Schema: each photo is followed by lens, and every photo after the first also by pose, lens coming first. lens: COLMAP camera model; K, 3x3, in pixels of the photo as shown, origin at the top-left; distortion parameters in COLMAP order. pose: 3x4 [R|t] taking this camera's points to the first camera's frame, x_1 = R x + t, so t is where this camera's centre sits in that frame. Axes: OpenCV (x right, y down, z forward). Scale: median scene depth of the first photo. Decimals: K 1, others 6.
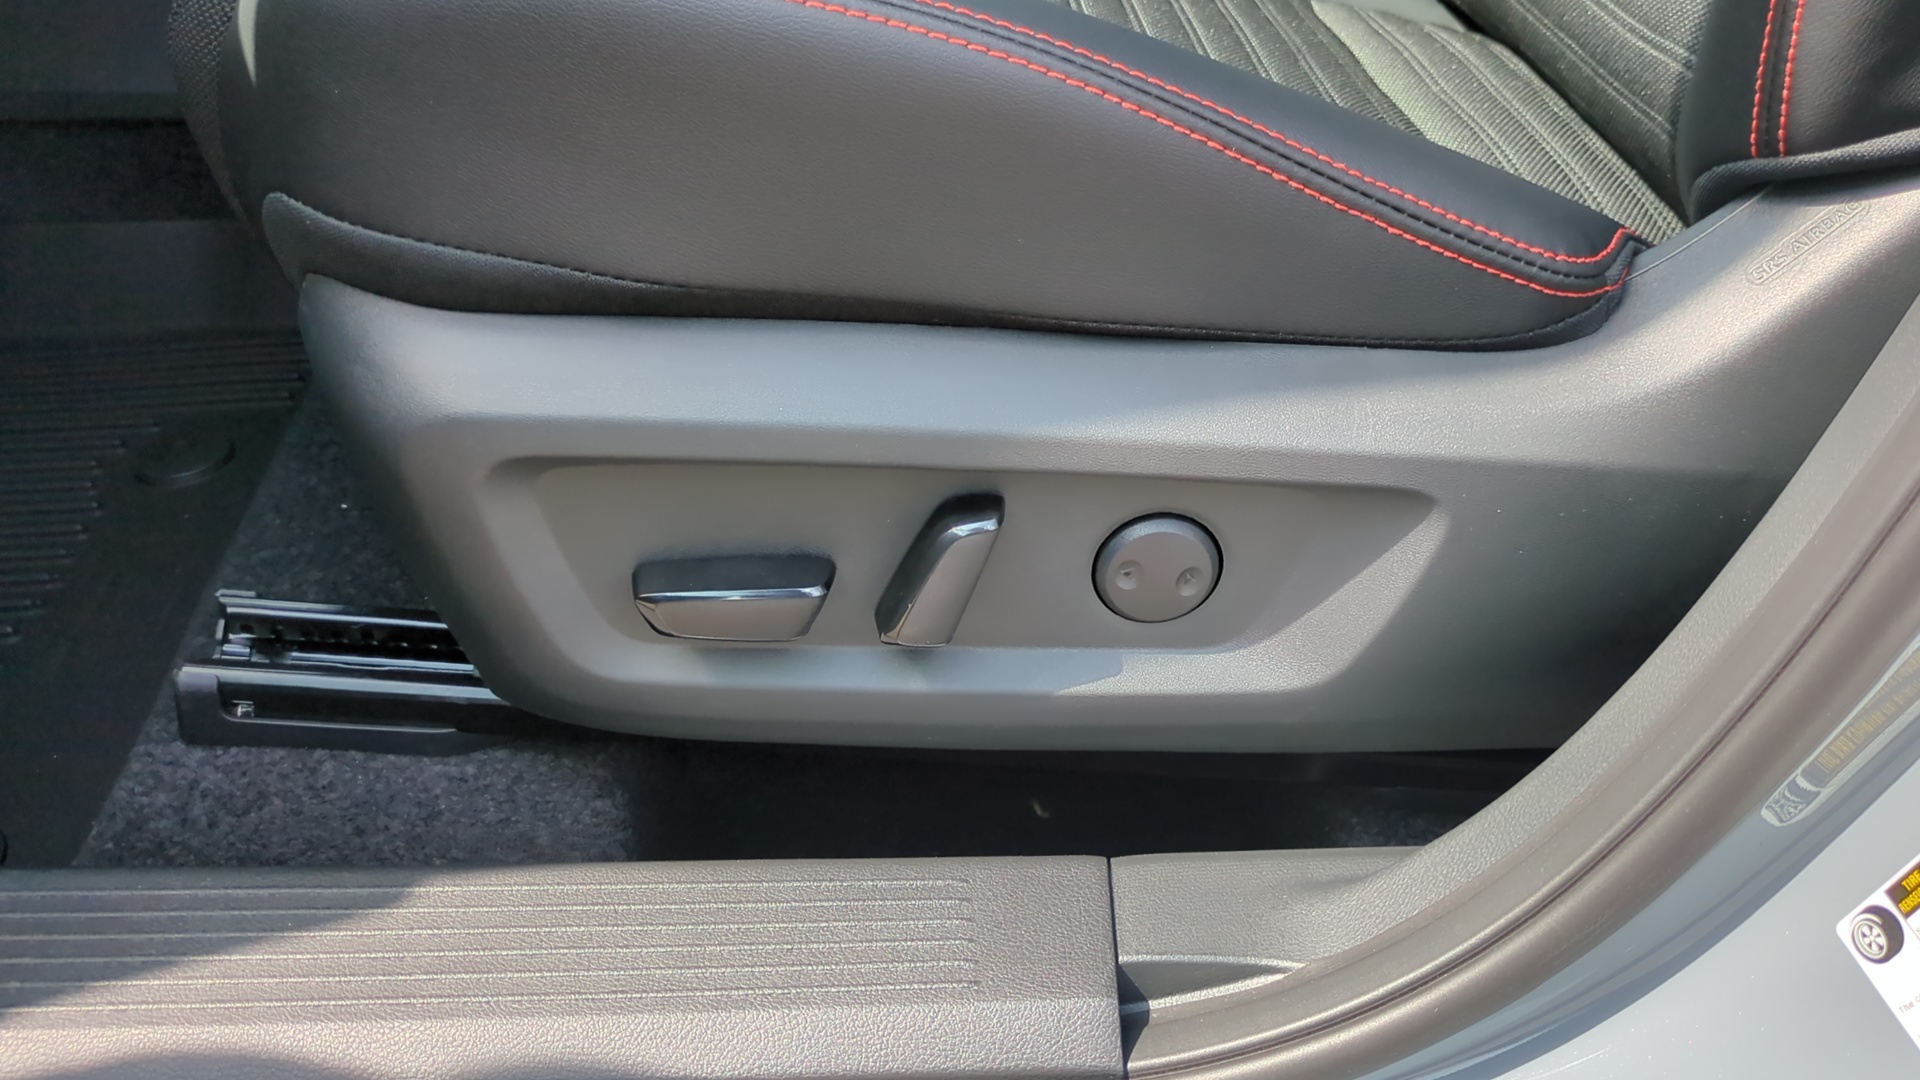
lens RADIAL K [[1647.4, 0, 959.1], [0, 1647.4, 538.7], [0, 0, 1]] dist [0.039143, -0.075223]
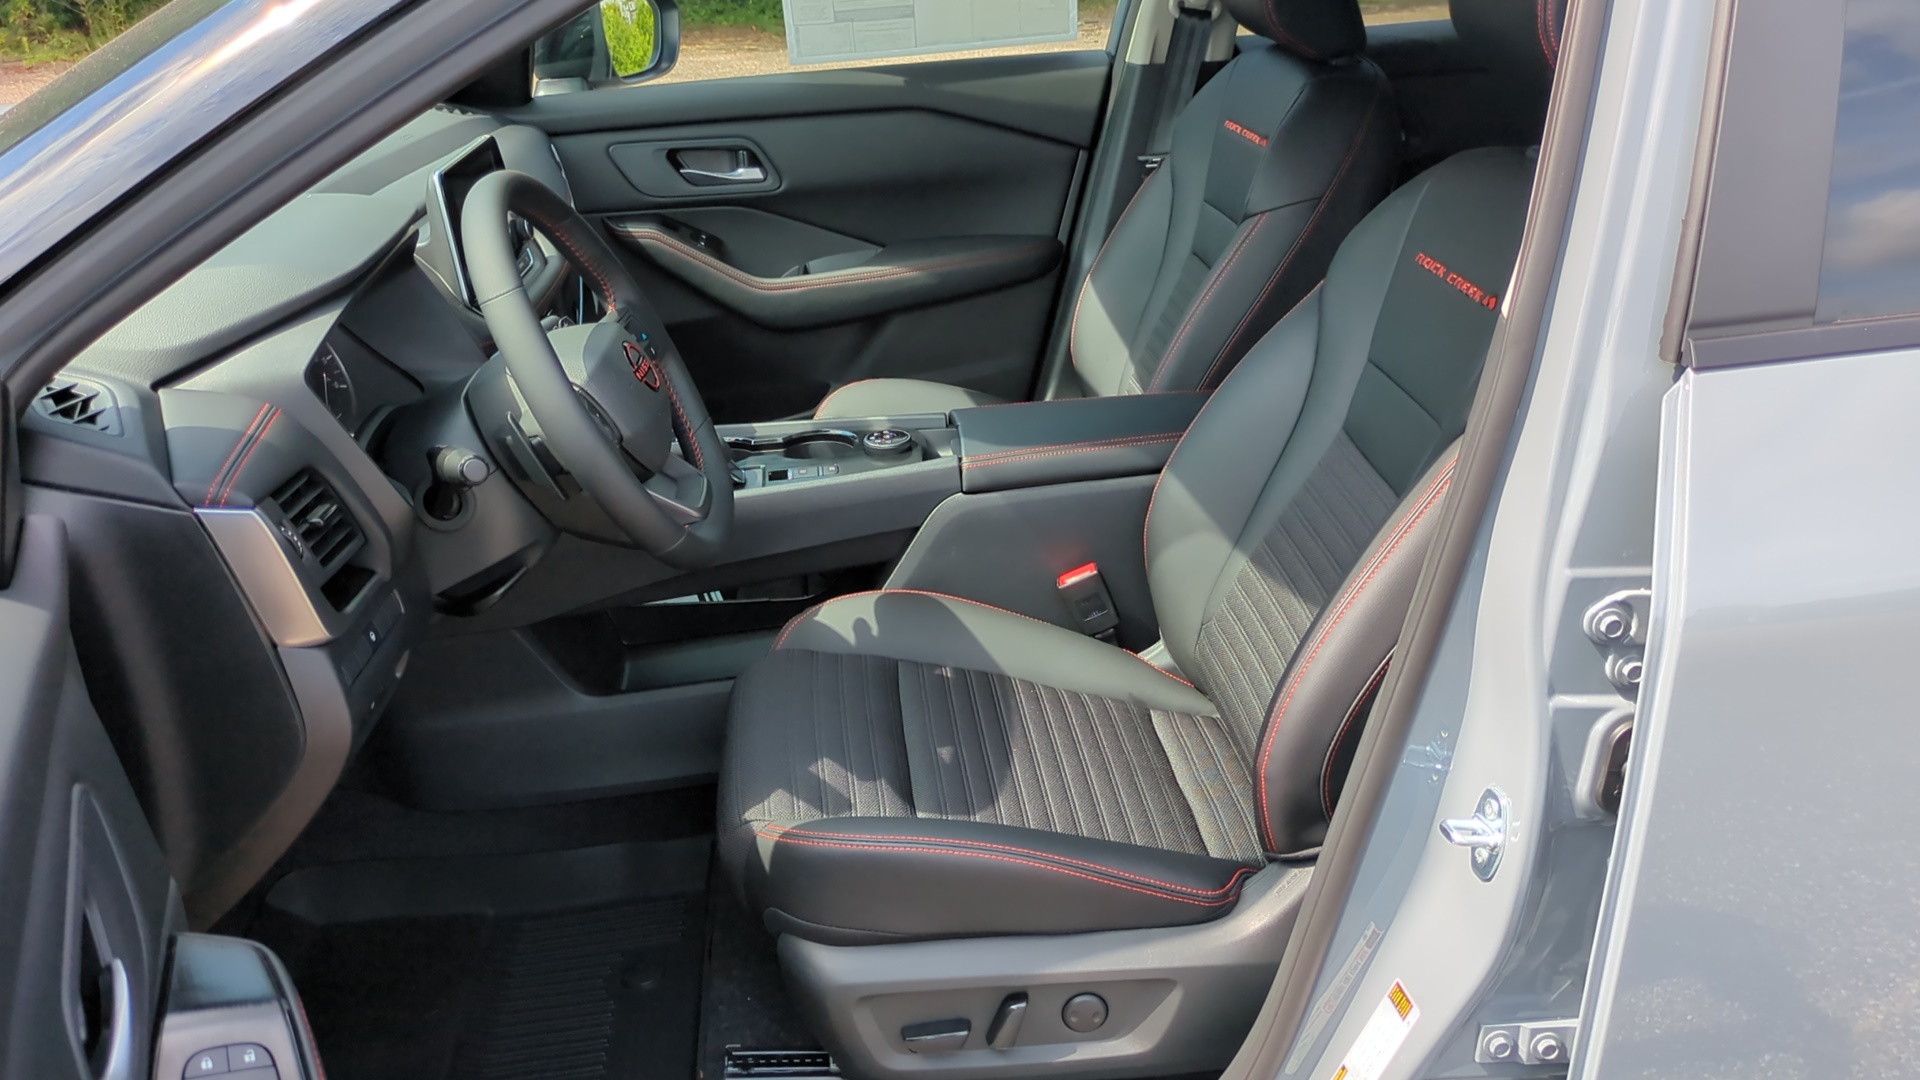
lens RADIAL K [[1647.4, 0, 961.1], [0, 1647.4, 541.6], [0, 0, 1]] dist [0.039143, -0.075223]
pose [[0.995792, -0.090470, -0.014640, 0.024523], [0.086062, 0.978012, -0.189960, -0.252645], [0.031504, 0.187901, 0.981683, -1.934897]]
